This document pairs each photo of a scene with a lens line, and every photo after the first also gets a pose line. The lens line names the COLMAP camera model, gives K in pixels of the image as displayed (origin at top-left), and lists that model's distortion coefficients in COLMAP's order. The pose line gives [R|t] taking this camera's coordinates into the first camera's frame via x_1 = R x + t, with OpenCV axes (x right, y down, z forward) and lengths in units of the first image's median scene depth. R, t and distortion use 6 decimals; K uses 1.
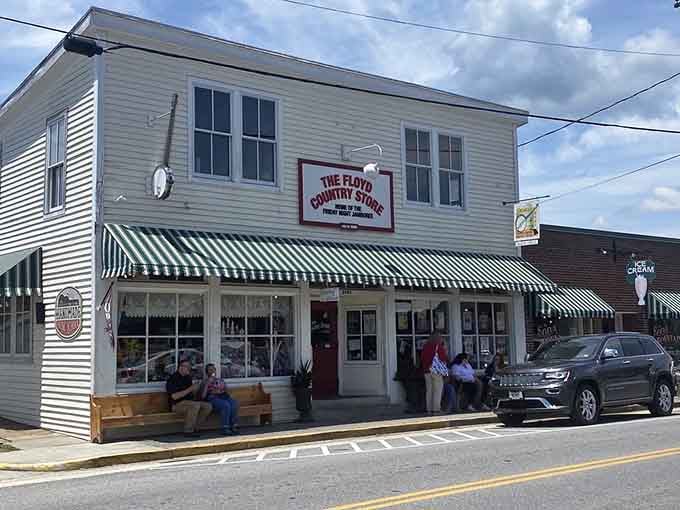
lens RADIAL K [[878.2, 0, 339.9], [0, 878.2, 249.5], [0, 0, 1]] dist [0.099965, 0.000000]
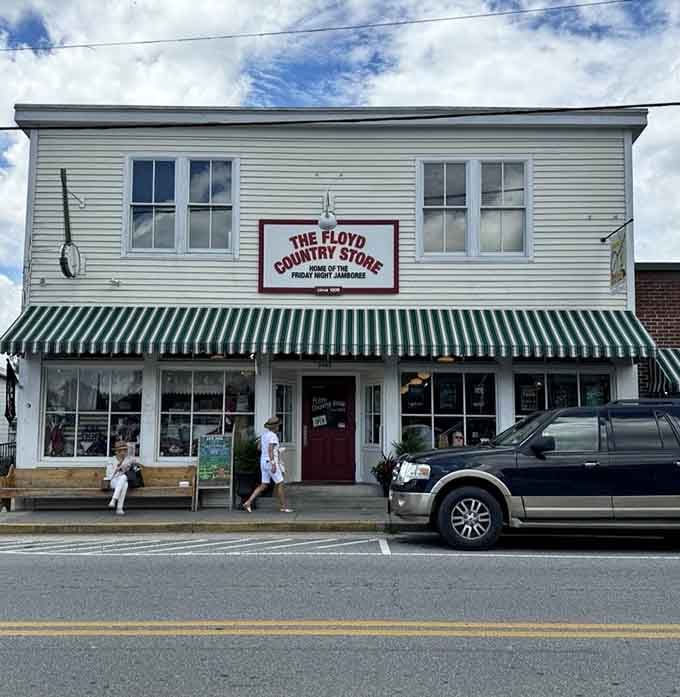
lens RADIAL K [[770.4, 0, 339.9], [0, 770.4, 352.8], [0, 0, 1]] dist [0.132040, 0.000000]
pose [[0.769748, -0.035868, -0.637339, 0.505018], [0.047103, 0.998890, 0.000673, 0.036080], [0.636607, -0.030539, 0.770583, 0.415047]]
